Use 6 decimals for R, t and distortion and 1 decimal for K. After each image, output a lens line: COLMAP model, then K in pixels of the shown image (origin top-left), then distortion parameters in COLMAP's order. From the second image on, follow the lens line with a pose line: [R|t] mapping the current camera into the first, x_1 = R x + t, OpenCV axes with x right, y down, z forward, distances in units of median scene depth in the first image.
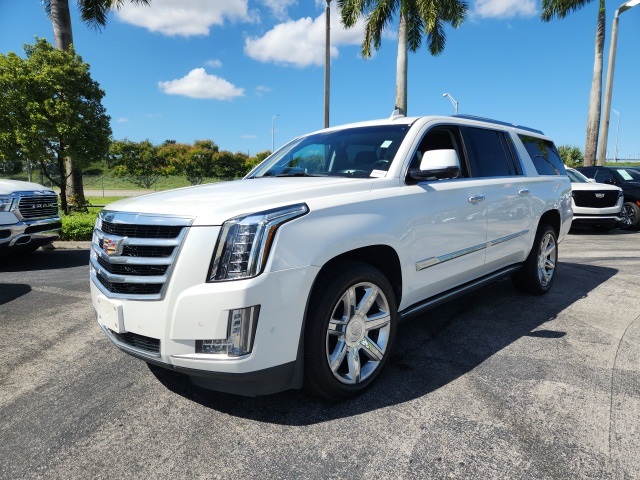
lens RADIAL K [[426.2, 0, 325.6], [0, 426.2, 251.2], [0, 0, 1]] dist [0.064683, -0.053737]
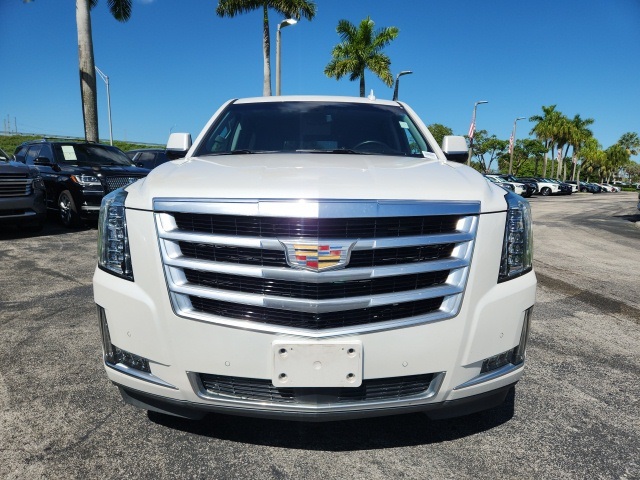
lens RADIAL K [[426.2, 0, 321.8], [0, 426.2, 250.9], [0, 0, 1]] dist [0.064683, -0.053737]
pose [[0.708335, -0.106328, 0.697822, -0.640570], [0.082791, 0.994281, 0.067462, -0.041454], [-0.701005, 0.009987, 0.713087, 0.391363]]
